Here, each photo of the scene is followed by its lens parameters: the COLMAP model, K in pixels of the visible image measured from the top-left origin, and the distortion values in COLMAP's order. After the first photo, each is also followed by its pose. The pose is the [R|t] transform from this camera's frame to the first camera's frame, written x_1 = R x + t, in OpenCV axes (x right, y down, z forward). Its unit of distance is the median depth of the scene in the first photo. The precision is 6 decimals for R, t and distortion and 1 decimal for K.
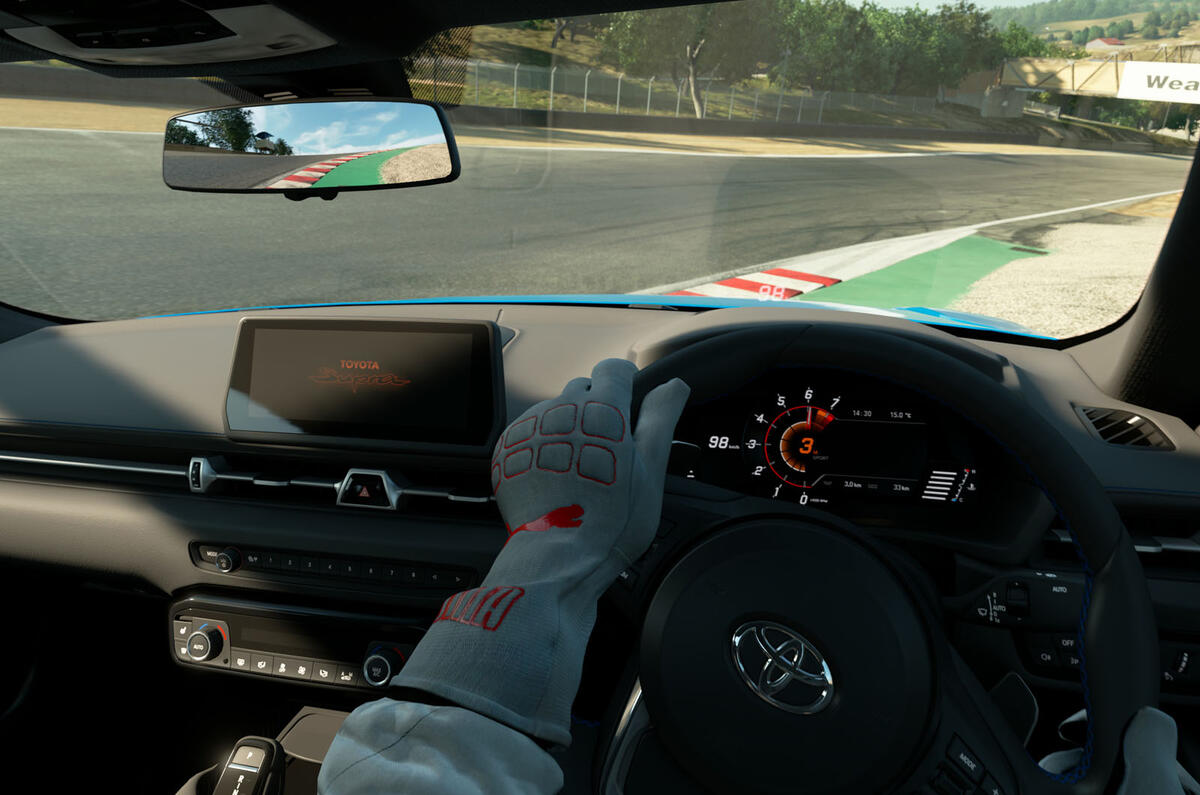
lens RADIAL K [[799.9, 0, 600.0], [0, 799.9, 397.5], [0, 0, 1]] dist [0.000174, -0.001173]
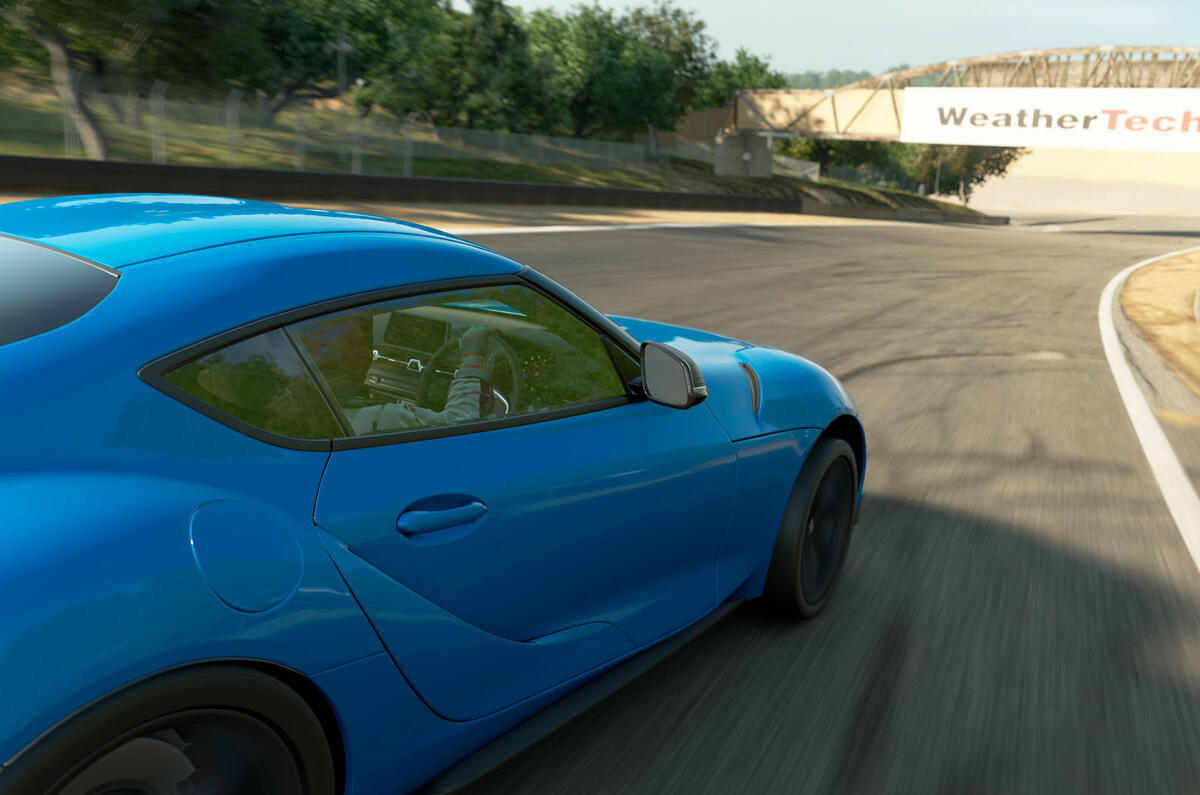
lens RADIAL K [[1014.2, 0, 600.0], [0, 1014.2, 397.5], [0, 0, 1]] dist [0.003643, 0.001022]
pose [[0.954487, -0.075106, 0.288641, 0.145542], [0.115993, 0.985065, -0.127252, -0.084988], [-0.274773, 0.154941, 0.948943, 0.291953]]
